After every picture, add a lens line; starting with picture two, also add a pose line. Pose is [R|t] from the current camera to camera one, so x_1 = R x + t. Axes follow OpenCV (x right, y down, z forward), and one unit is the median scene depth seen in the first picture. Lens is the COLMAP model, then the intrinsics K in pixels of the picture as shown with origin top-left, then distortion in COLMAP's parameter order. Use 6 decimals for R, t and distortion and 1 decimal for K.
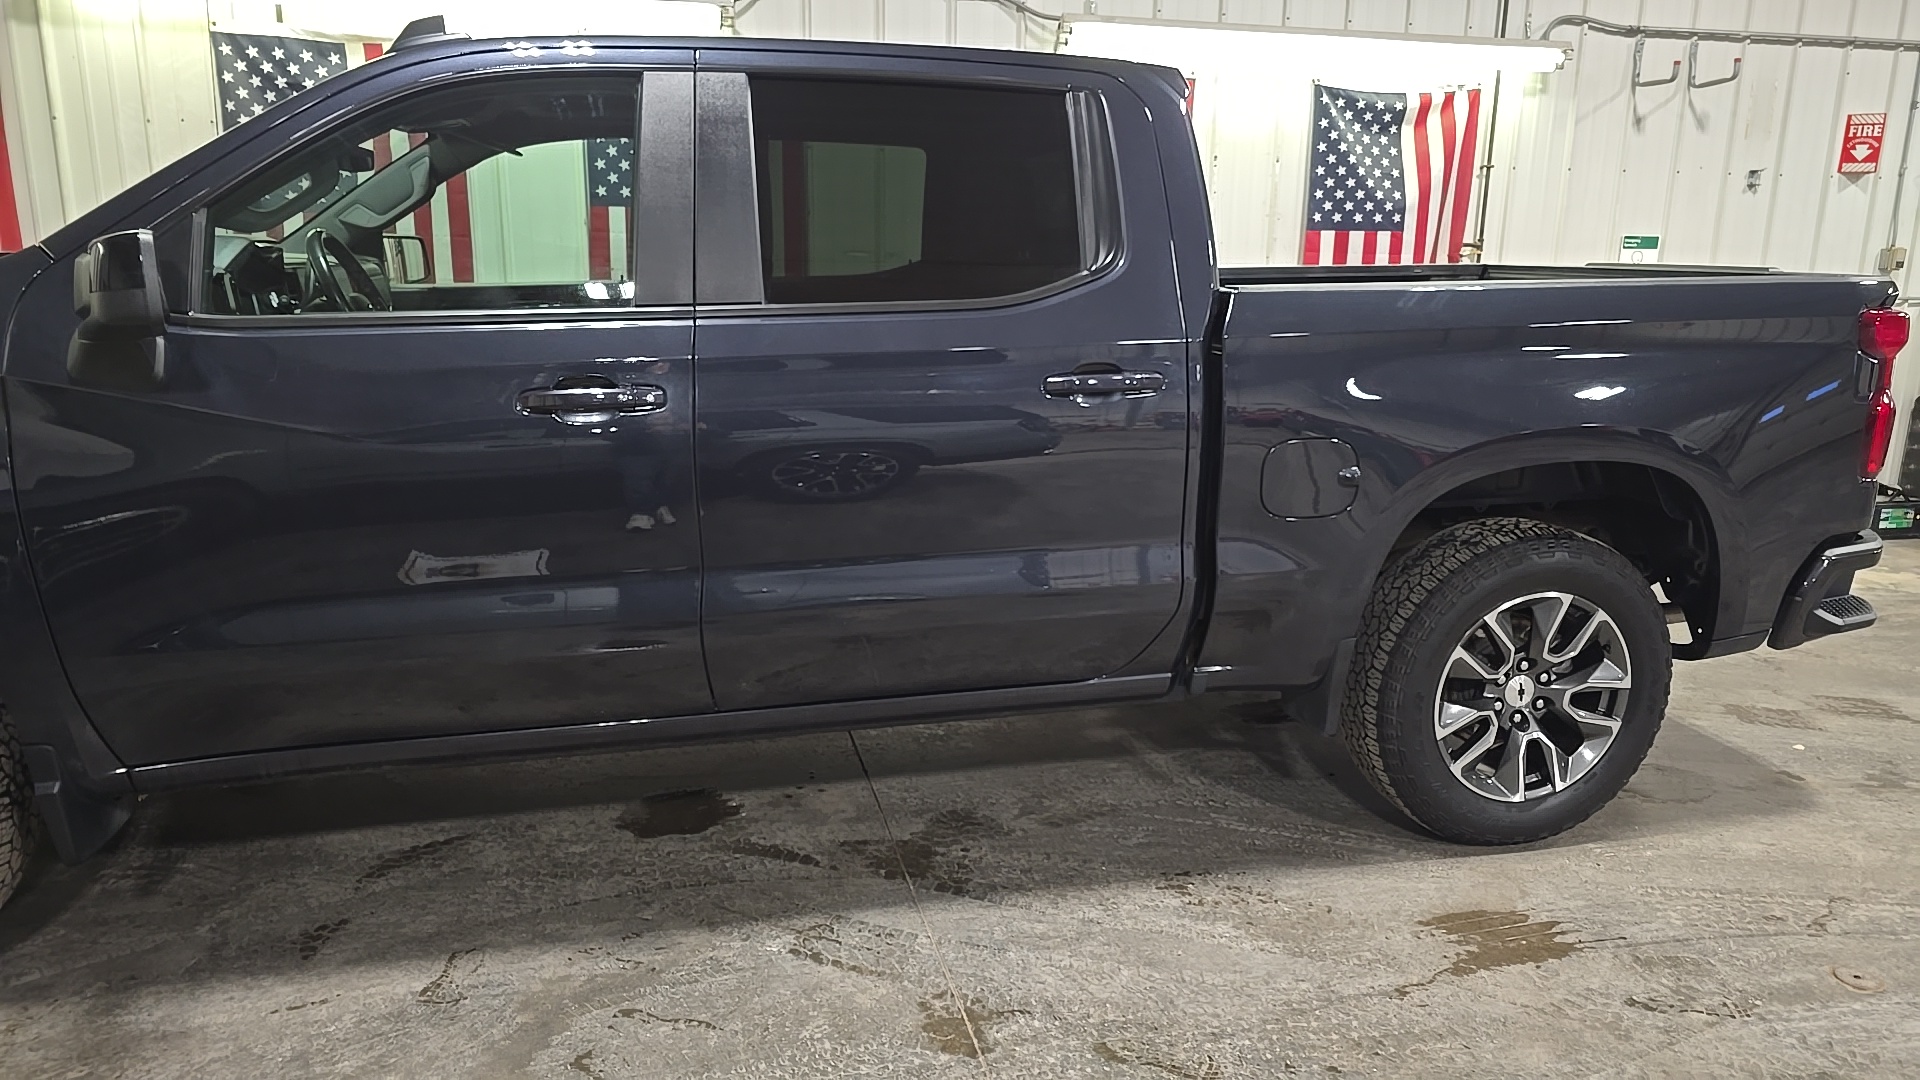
lens RADIAL K [[1297.8, 0, 965.1], [0, 1297.8, 533.2], [0, 0, 1]] dist [0.064949, -0.063241]
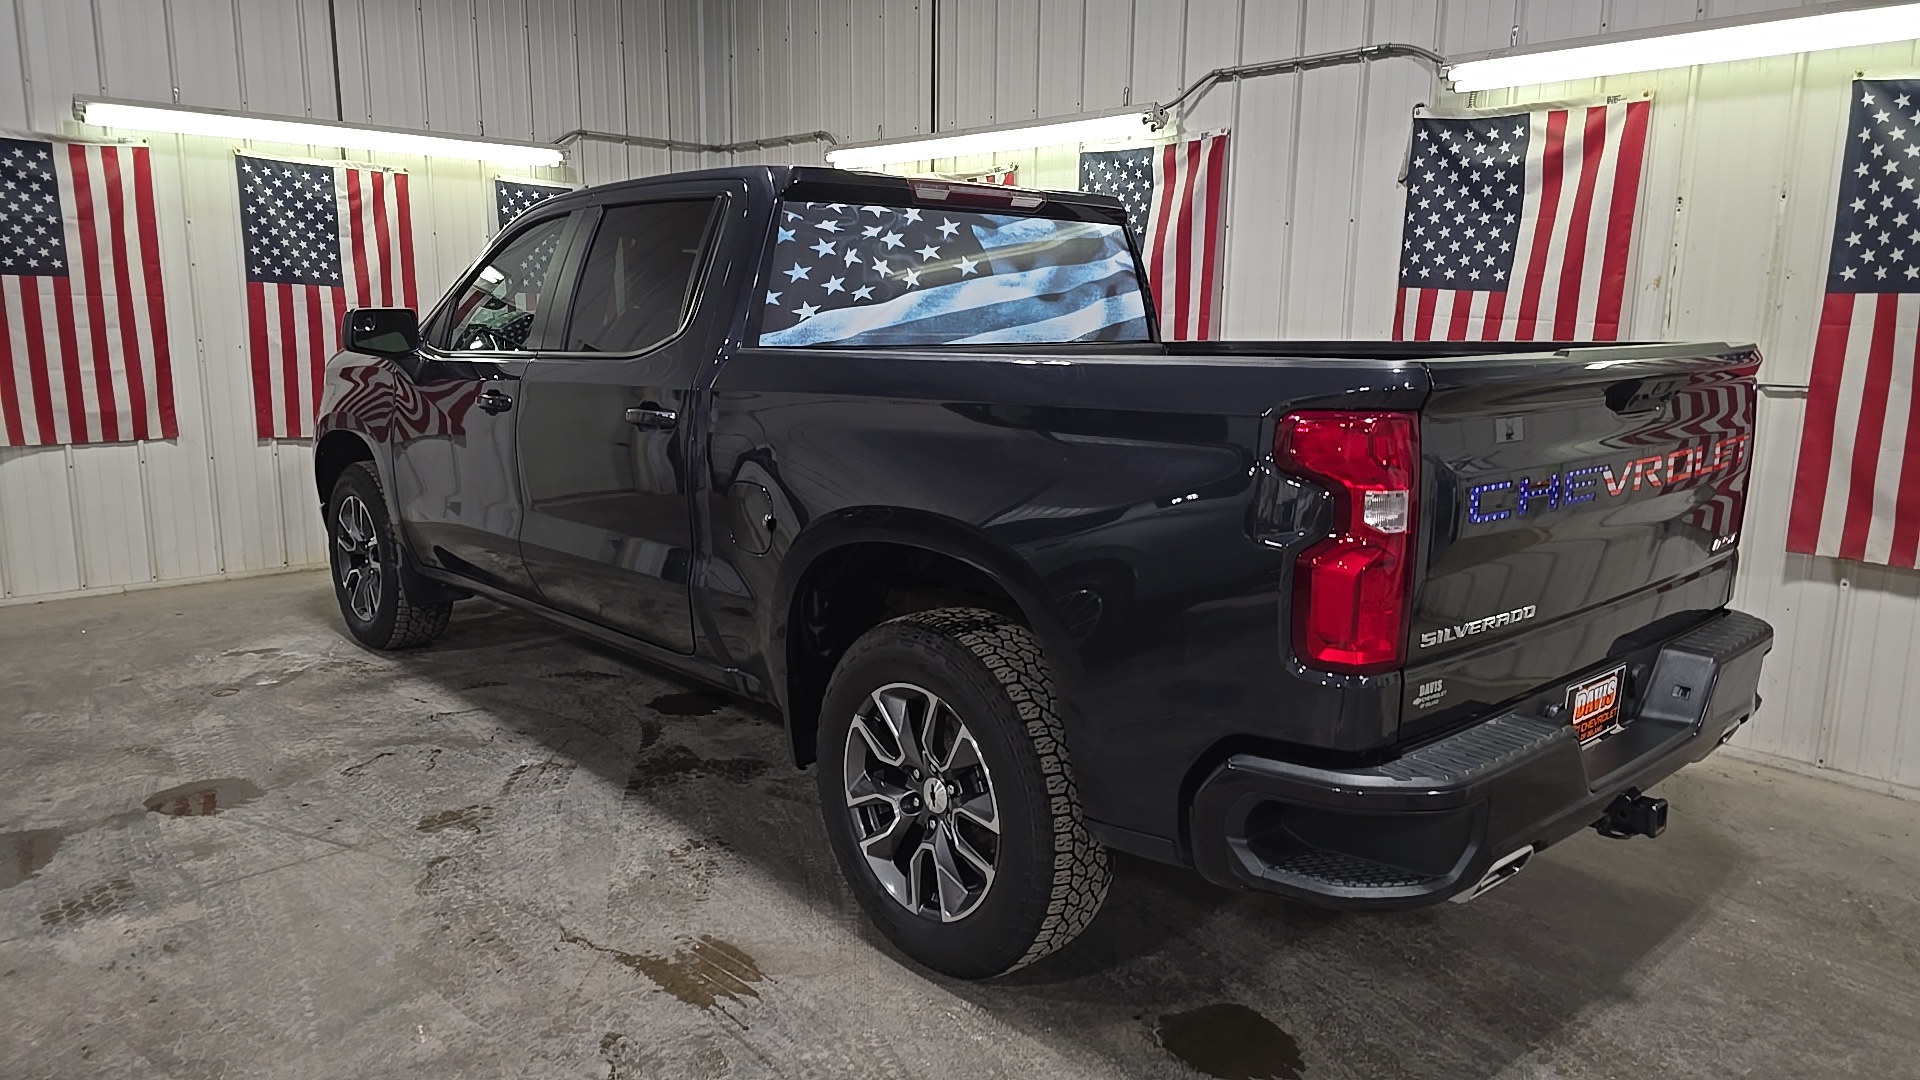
lens RADIAL K [[1282.2, 0, 961.4], [0, 1282.2, 540.5], [0, 0, 1]] dist [0.067958, -0.055076]
pose [[0.478594, 0.145356, -0.865921, 1.277366], [-0.190533, 0.979895, 0.059181, -0.118095], [0.857114, 0.136663, 0.496668, 0.595005]]
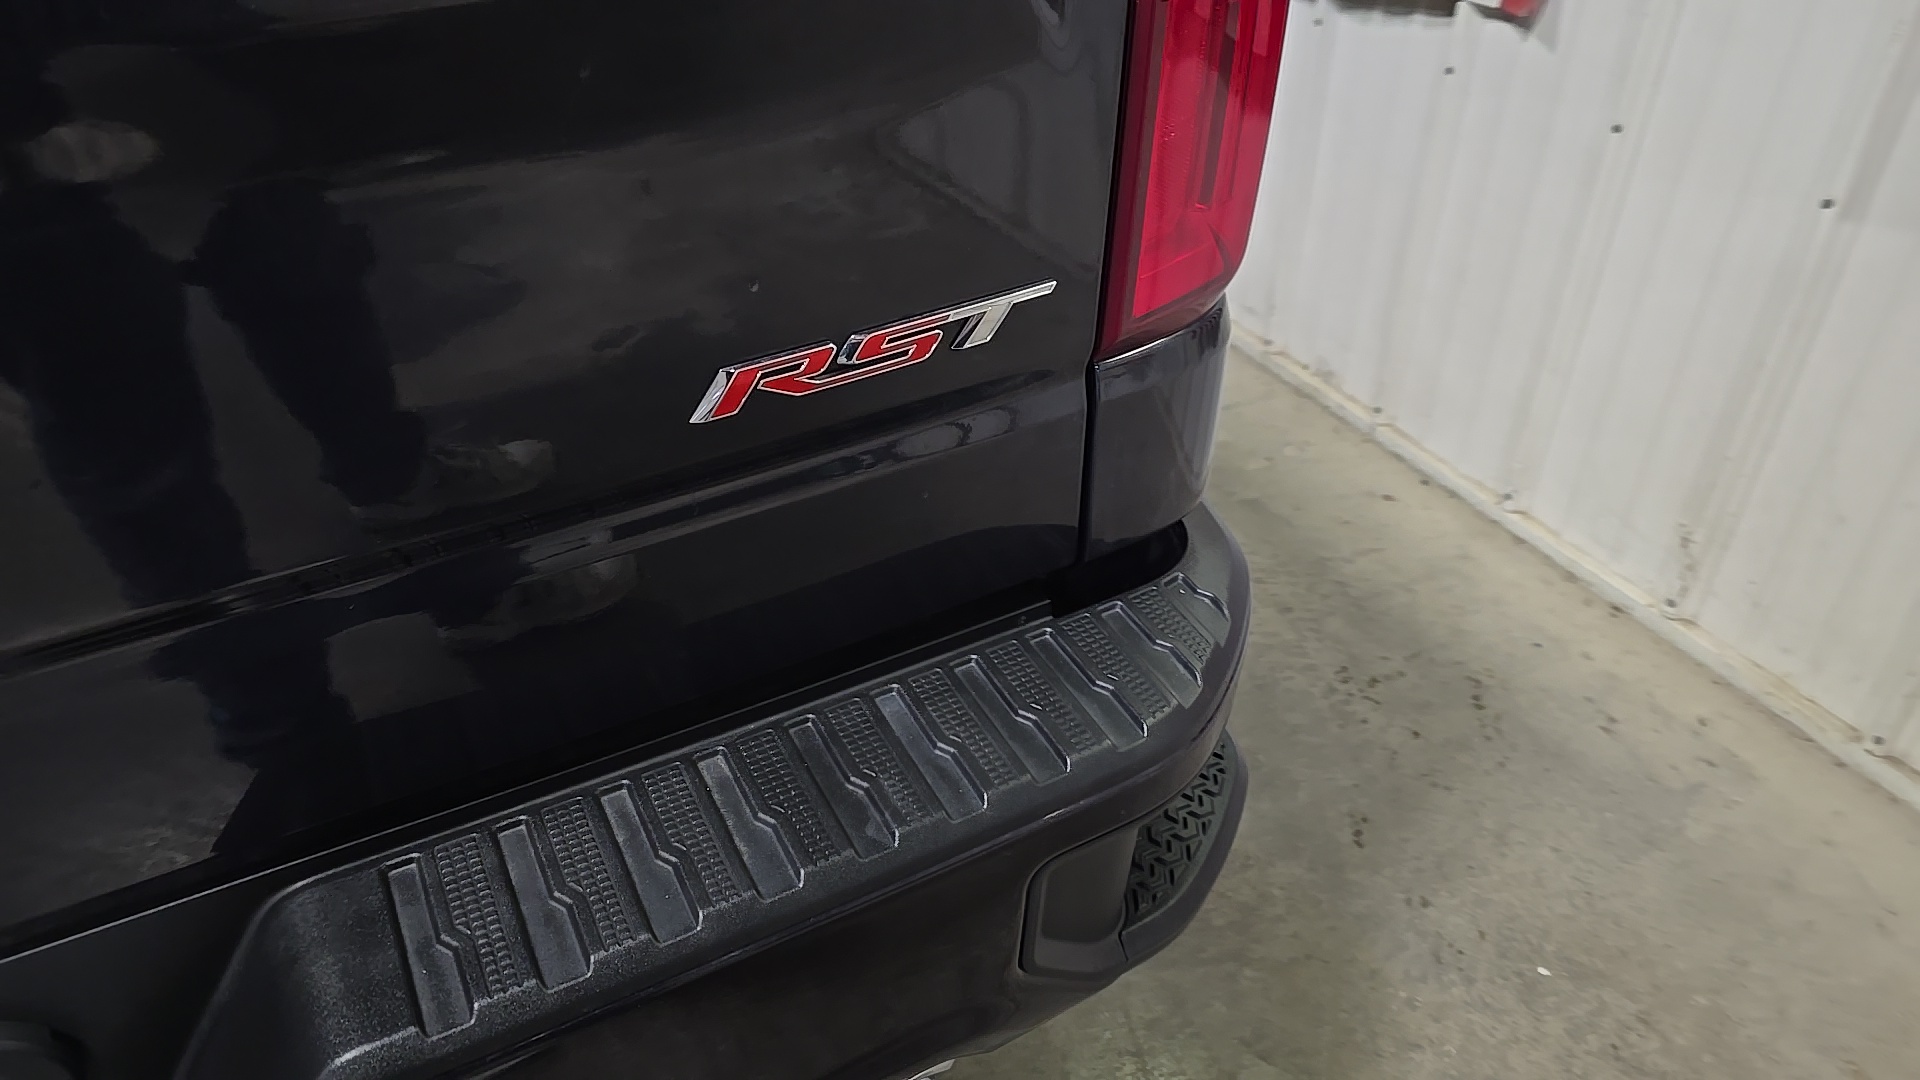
lens RADIAL K [[1255.6, 0, 957.3], [0, 1255.6, 545.7], [0, 0, 1]] dist [0.048555, -0.059970]
pose [[0.214824, 0.557346, -0.802008, 0.836314], [-0.186734, 0.829470, 0.526412, -0.246908], [0.958635, 0.036677, 0.282266, 1.588045]]
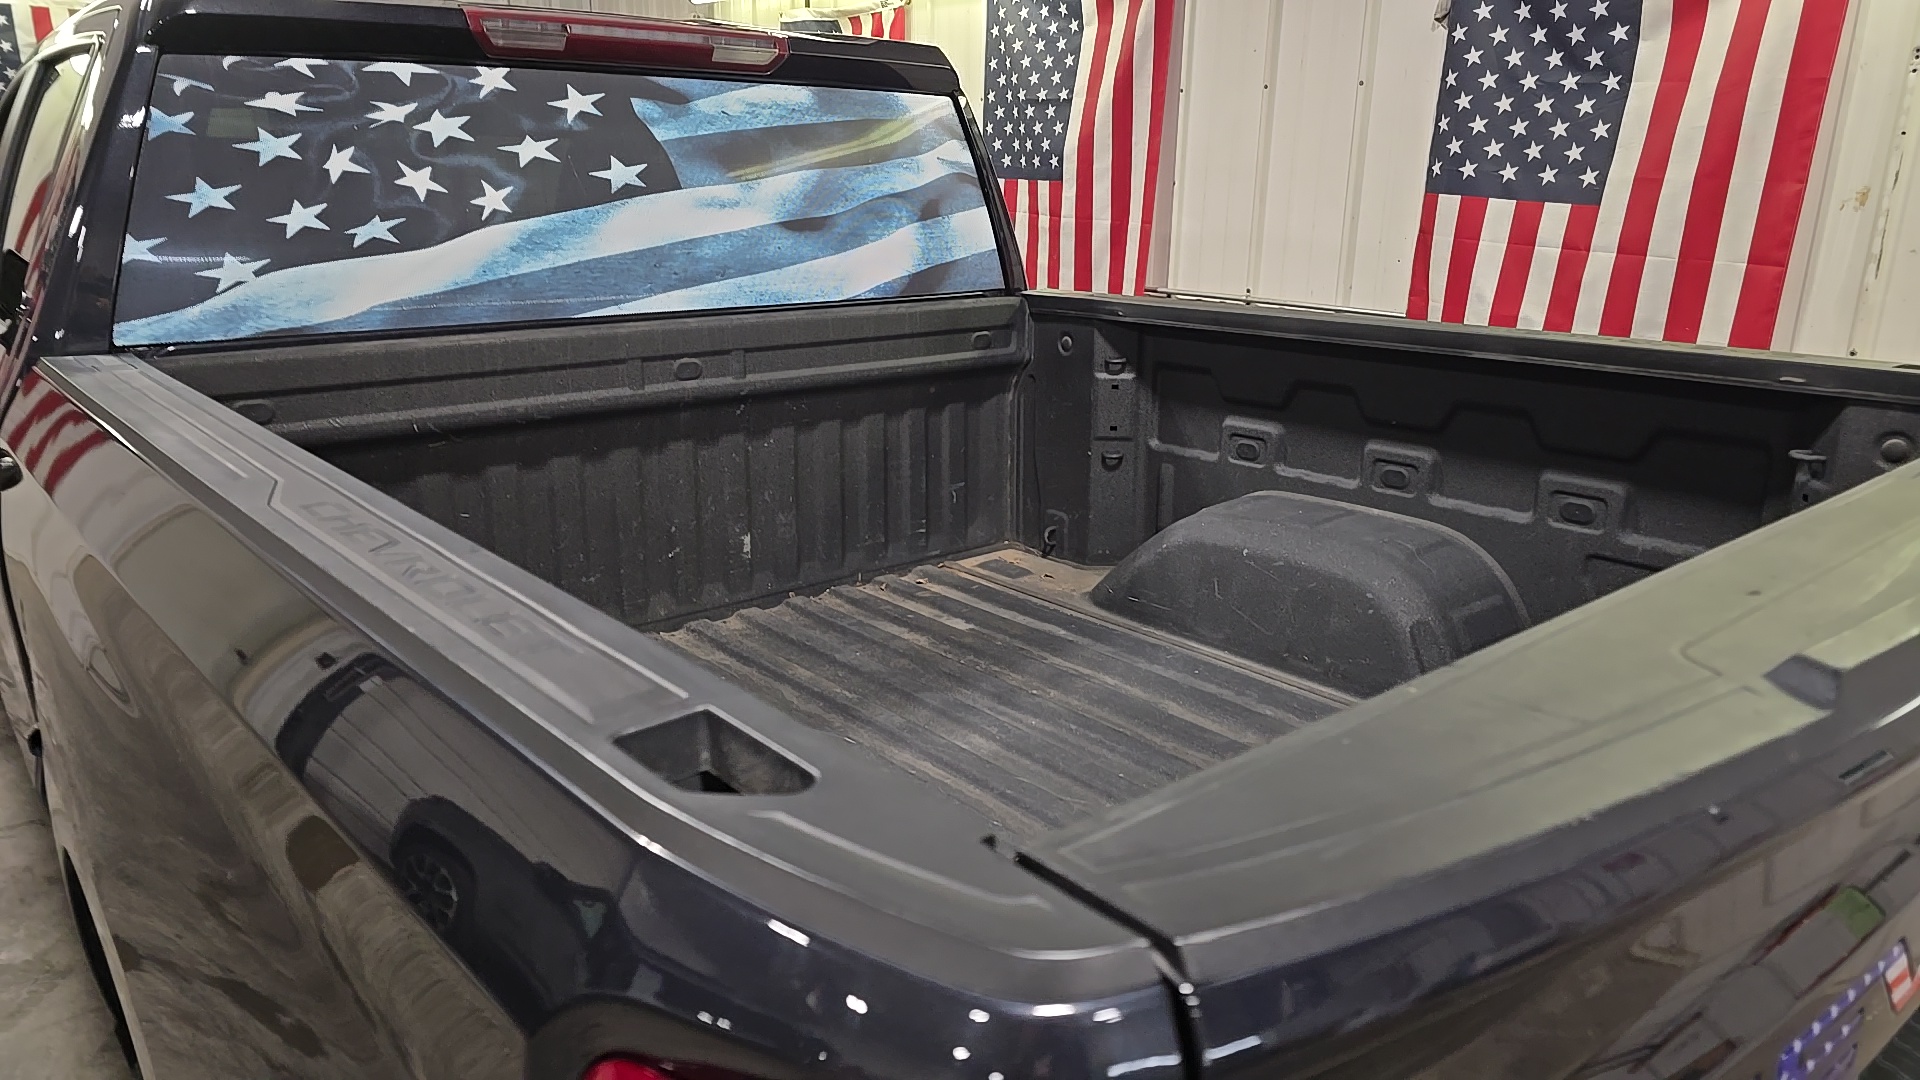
lens RADIAL K [[1275.1, 0, 963.1], [0, 1275.1, 539.9], [0, 0, 1]] dist [0.061487, -0.056494]
pose [[0.436075, 0.246075, -0.865613, 0.880510], [-0.198044, 0.964548, 0.174430, -0.278284], [0.877848, 0.095365, 0.469349, 1.052214]]
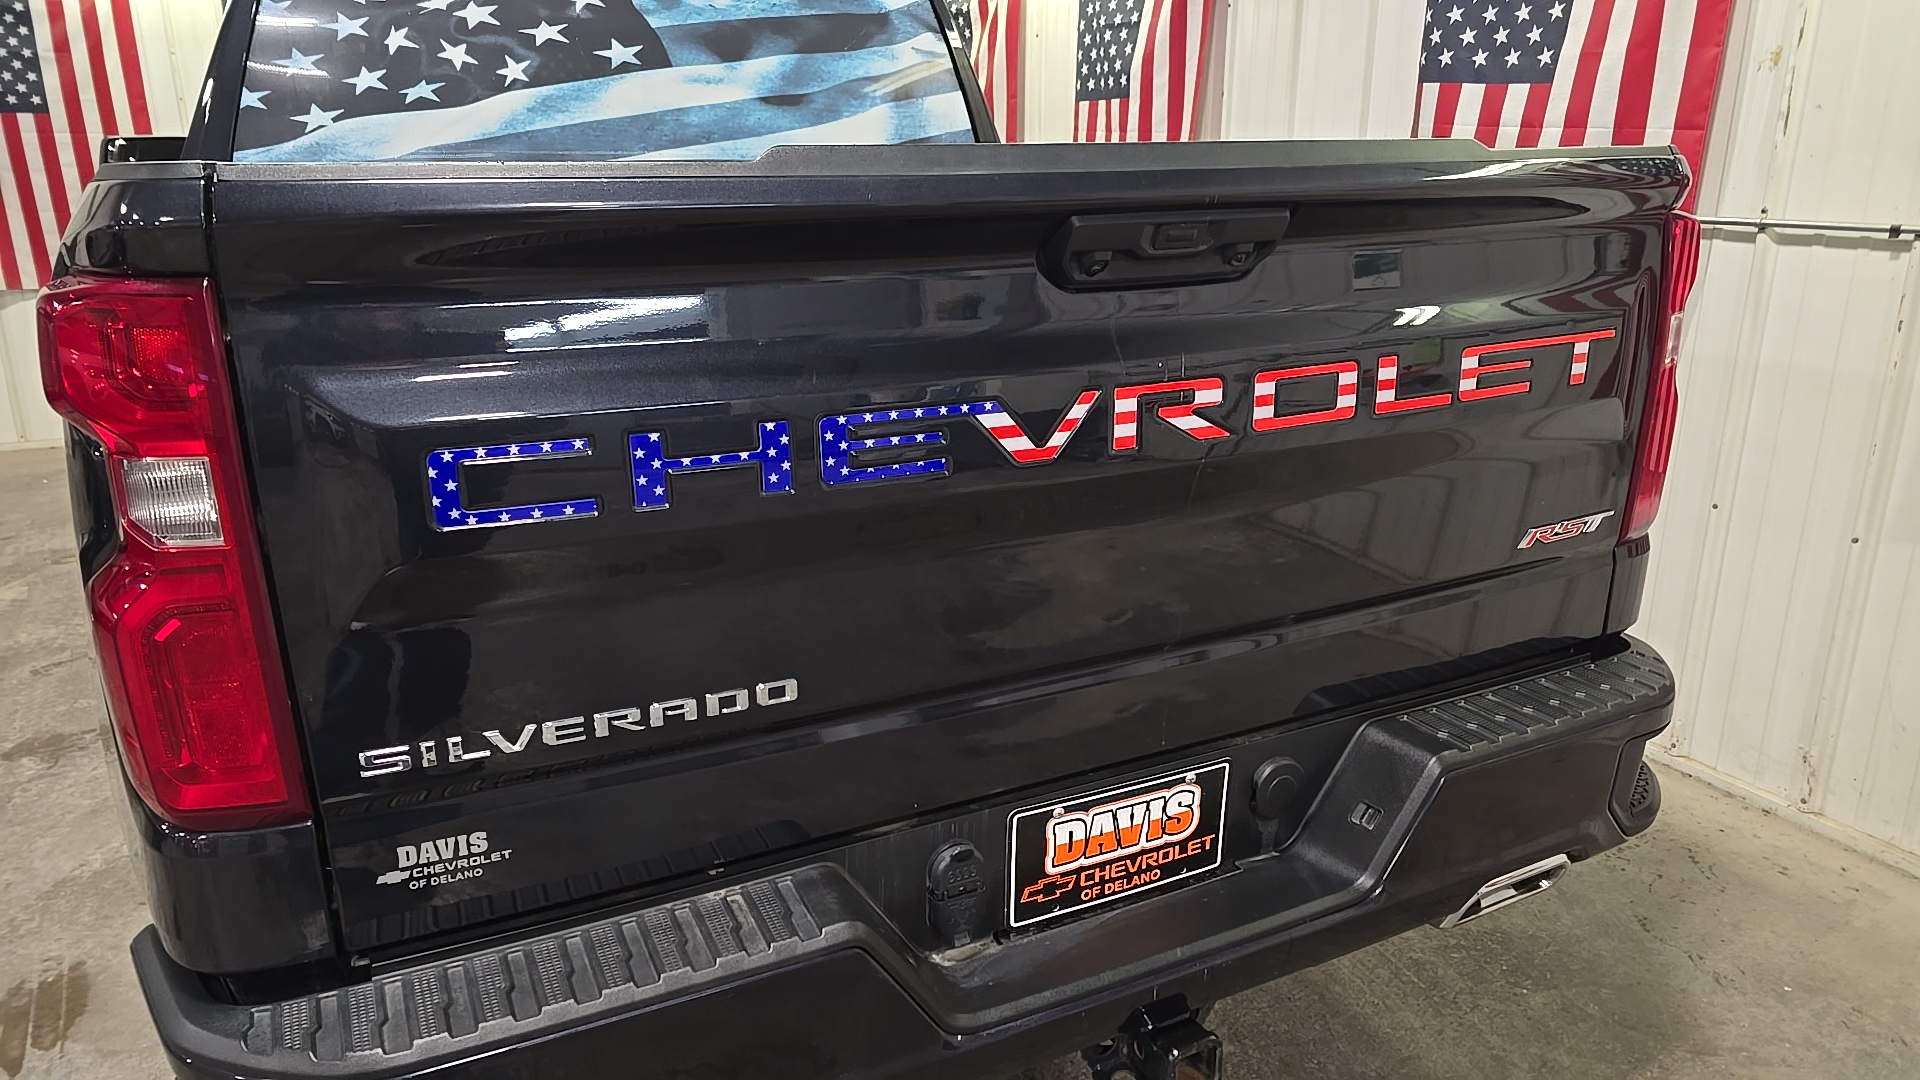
lens RADIAL K [[1296.1, 0, 960.6], [0, 1296.1, 535.8], [0, 0, 1]] dist [0.041393, -0.036307]
pose [[0.228566, 0.261425, -0.937771, 1.132619], [-0.202986, 0.954896, 0.216725, -0.235660], [0.952132, 0.140818, 0.271322, 1.229171]]
